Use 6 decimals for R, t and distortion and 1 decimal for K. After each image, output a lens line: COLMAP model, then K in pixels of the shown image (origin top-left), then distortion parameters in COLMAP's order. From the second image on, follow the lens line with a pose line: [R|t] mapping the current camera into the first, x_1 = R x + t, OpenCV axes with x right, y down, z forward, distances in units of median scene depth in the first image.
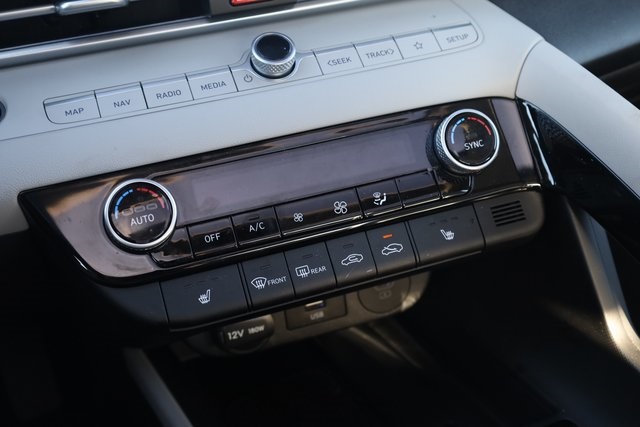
lens RADIAL K [[790.5, 0, 320.4], [0, 790.5, 214.7], [0, 0, 1]] dist [-0.007715, 0.000000]
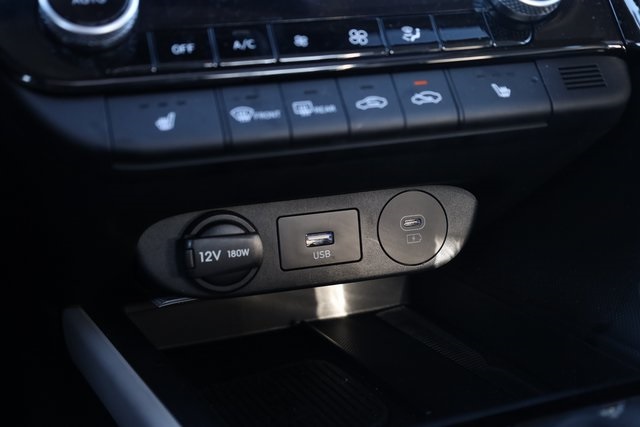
lens RADIAL K [[881.4, 0, 318.4], [0, 881.4, 213.3], [0, 0, 1]] dist [-0.001116, 0.000000]
pose [[0.998888, 0.038683, -0.026935, 0.016359], [-0.043702, 0.974145, -0.221656, 0.331173], [0.017665, 0.222587, 0.974753, 0.219624]]
